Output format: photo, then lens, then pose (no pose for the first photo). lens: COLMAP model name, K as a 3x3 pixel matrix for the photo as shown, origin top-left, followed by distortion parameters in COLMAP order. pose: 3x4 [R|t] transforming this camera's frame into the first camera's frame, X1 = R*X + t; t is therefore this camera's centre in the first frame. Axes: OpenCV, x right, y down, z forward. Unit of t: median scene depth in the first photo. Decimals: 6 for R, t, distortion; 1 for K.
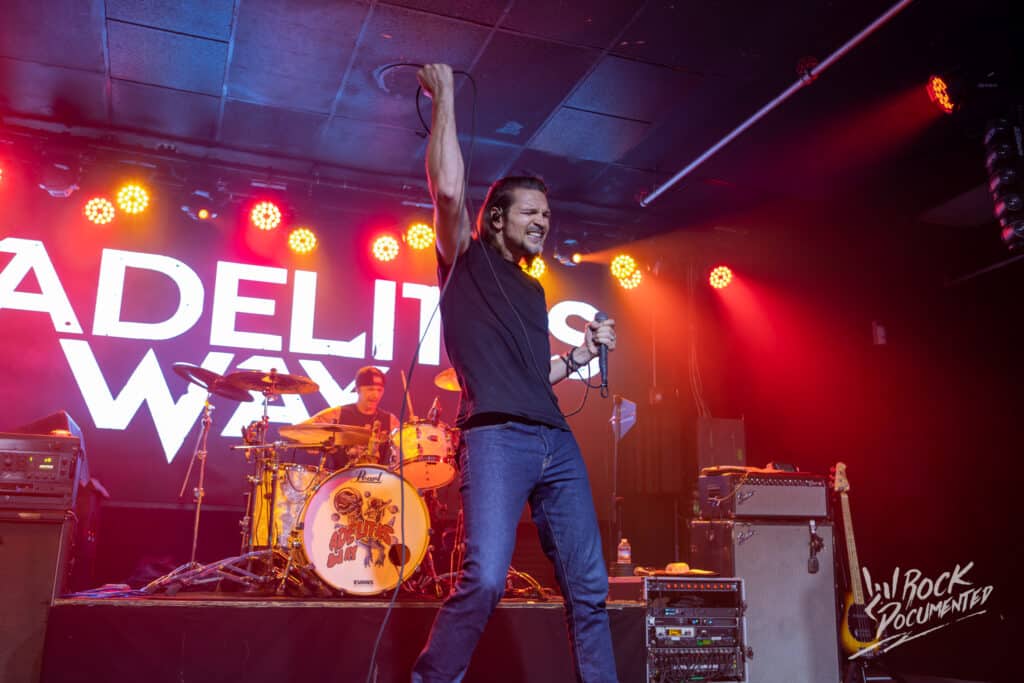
lens RADIAL K [[976.3, 0, 528.8], [0, 976.3, 339.9], [0, 0, 1]] dist [-0.004046, 0.003622]
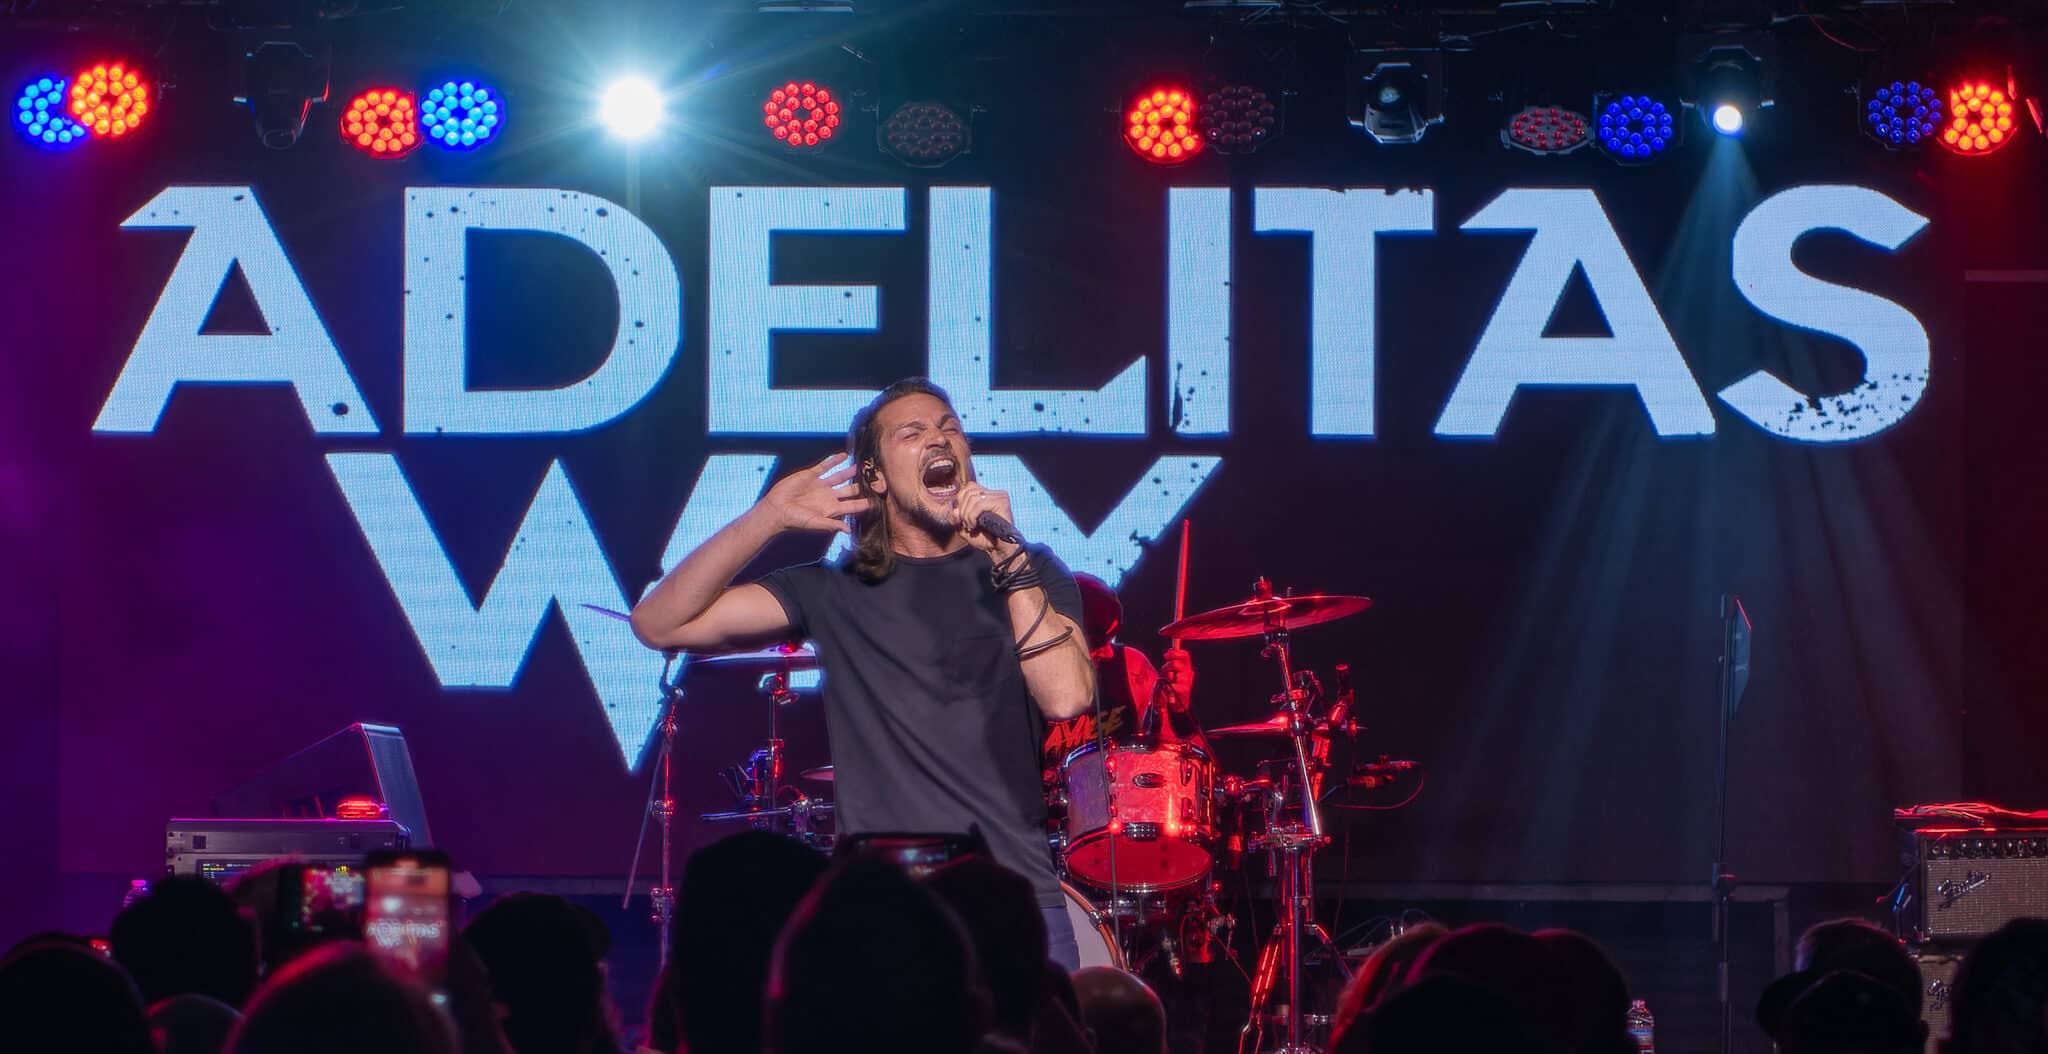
lens RADIAL K [[8085.4, 0, 1024.0], [0, 8085.4, 527.0], [0, 0, 1]] dist [0.110653, 0.302019]
pose [[0.933408, -0.023002, -0.358078, 0.913834], [0.094901, 0.978233, 0.184540, -0.541836], [0.346039, -0.206233, 0.915273, -1.820325]]
